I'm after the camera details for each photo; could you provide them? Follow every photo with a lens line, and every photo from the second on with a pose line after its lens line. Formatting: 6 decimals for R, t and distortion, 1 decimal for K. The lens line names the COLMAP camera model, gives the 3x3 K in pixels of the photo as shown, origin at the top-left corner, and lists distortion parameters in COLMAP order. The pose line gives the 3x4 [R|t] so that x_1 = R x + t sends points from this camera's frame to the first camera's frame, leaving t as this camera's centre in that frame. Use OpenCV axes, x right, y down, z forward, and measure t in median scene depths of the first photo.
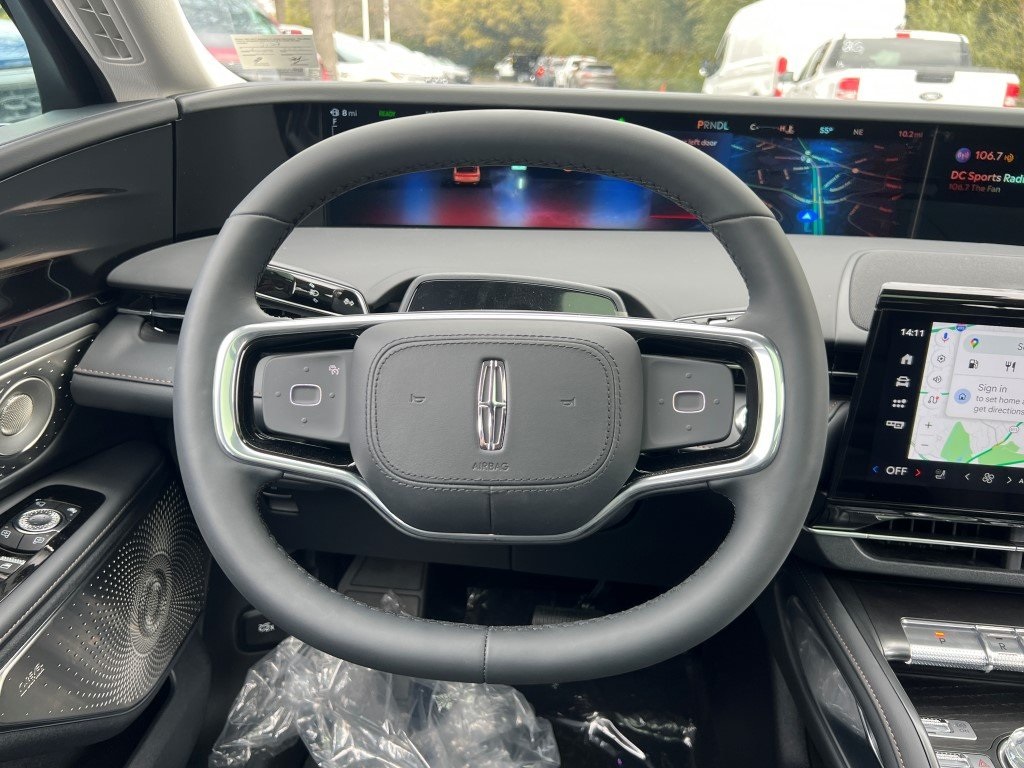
lens RADIAL K [[845.3, 0, 513.8], [0, 845.3, 381.6], [0, 0, 1]] dist [0.011782, -0.002840]
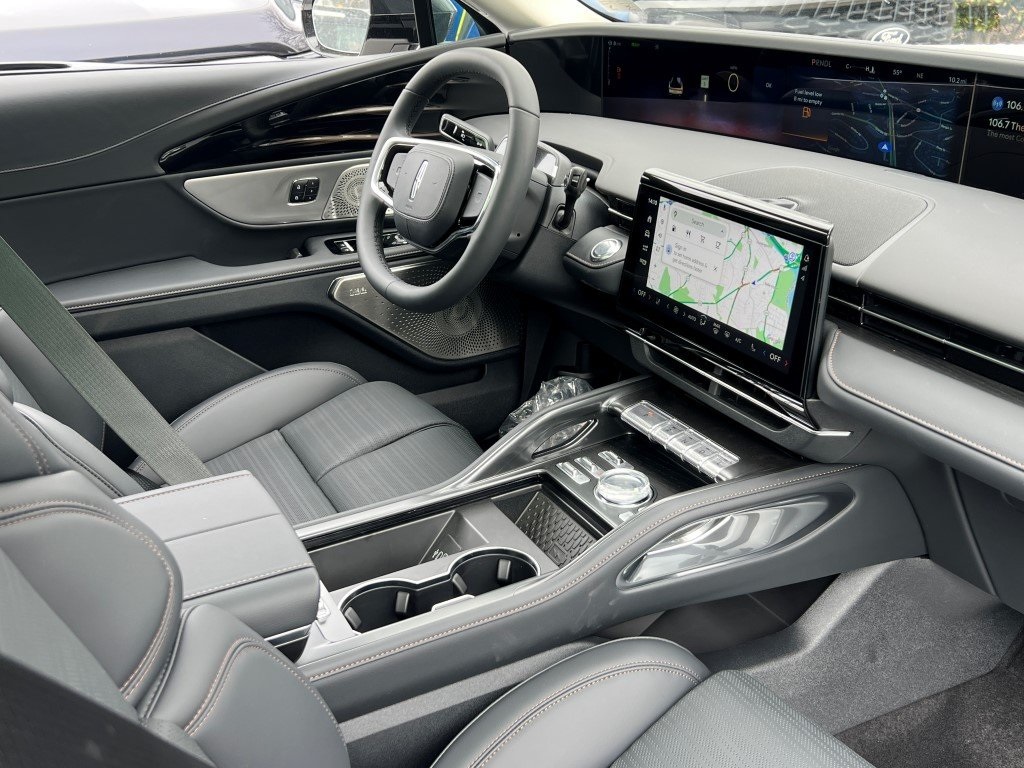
lens RADIAL K [[1047.5, 0, 510.6], [0, 1047.5, 381.8], [0, 0, 1]] dist [-0.001216, 0.000000]
pose [[0.550676, 0.287657, -0.783588, 1.773482], [-0.261975, 0.950872, 0.164961, 0.006835], [0.792544, 0.114441, 0.598981, -0.292297]]
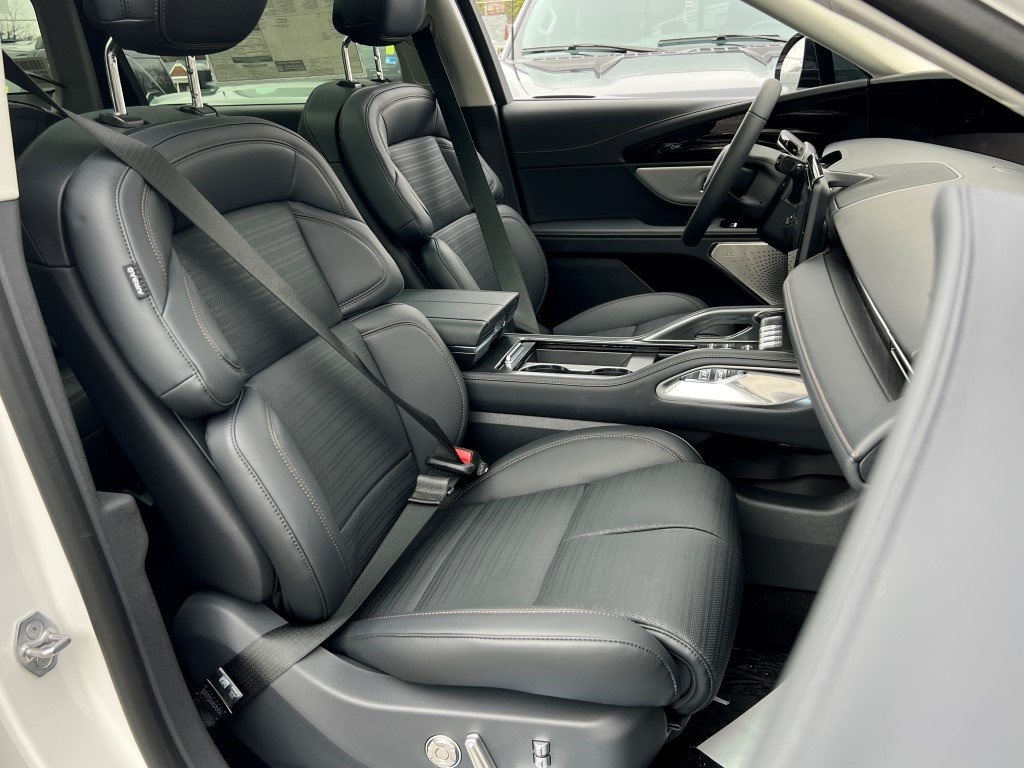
lens RADIAL K [[893.7, 0, 511.0], [0, 893.7, 386.3], [0, 0, 1]] dist [-0.001810, 0.013241]
pose [[-0.211955, 0.292258, -0.932556, 2.769081], [-0.319572, 0.881049, 0.348750, -0.132778], [0.923552, 0.371938, -0.093345, 0.670724]]
